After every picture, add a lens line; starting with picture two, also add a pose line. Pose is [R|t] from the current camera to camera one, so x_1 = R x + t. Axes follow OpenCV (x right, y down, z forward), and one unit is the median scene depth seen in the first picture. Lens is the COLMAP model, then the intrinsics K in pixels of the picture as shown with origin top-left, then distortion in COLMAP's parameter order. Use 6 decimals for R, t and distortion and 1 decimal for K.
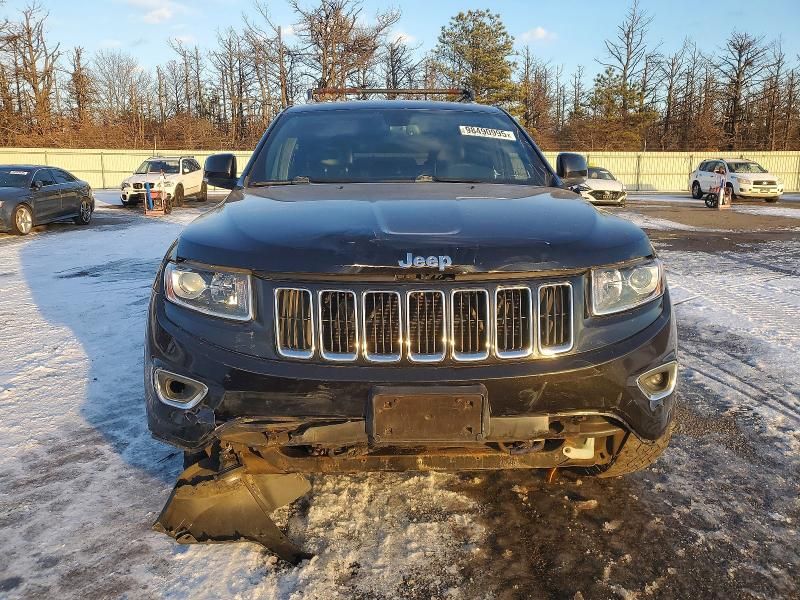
lens RADIAL K [[631.2, 0, 400.0], [0, 631.2, 300.0], [0, 0, 1]] dist [0.028557, 0.006336]
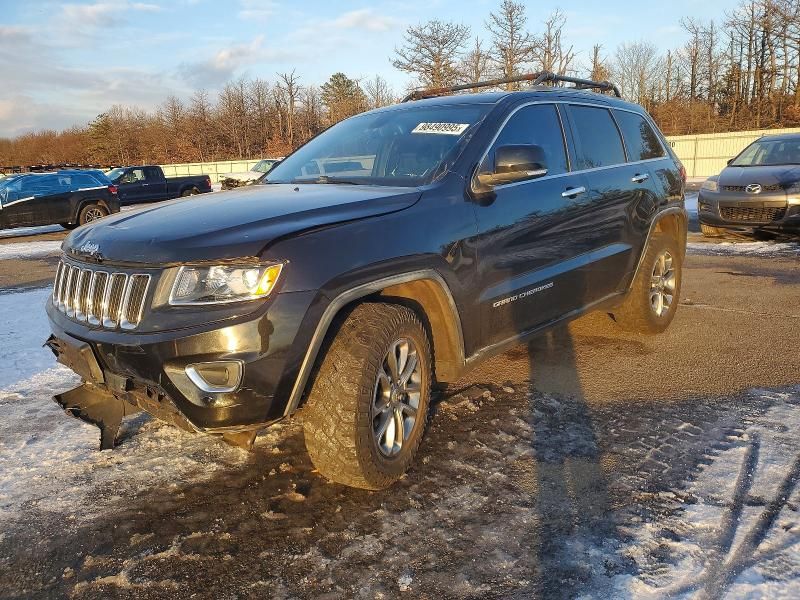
lens RADIAL K [[638.4, 0, 379.0], [0, 638.4, 301.1], [0, 0, 1]] dist [0.029235, 0.002606]
pose [[0.671737, 0.119094, -0.731154, 0.890968], [-0.106135, 0.992282, 0.064118, -0.057344], [0.733147, 0.034530, 0.679193, 0.310990]]
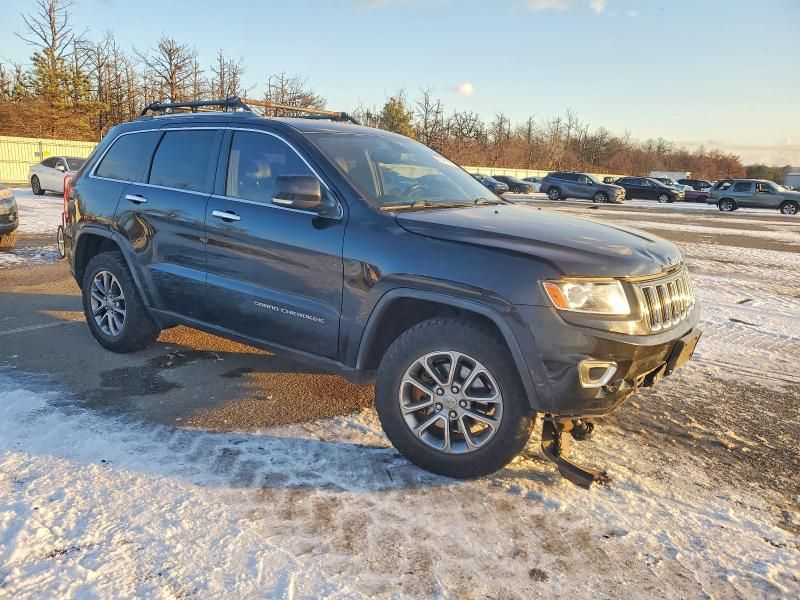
lens RADIAL K [[631.2, 0, 400.0], [0, 631.2, 300.0], [0, 0, 1]] dist [0.028557, 0.006336]
pose [[0.619667, -0.133757, 0.773384, -1.041490], [0.119252, 0.989976, 0.075668, -0.102899], [-0.775753, 0.045338, 0.629406, 0.303435]]
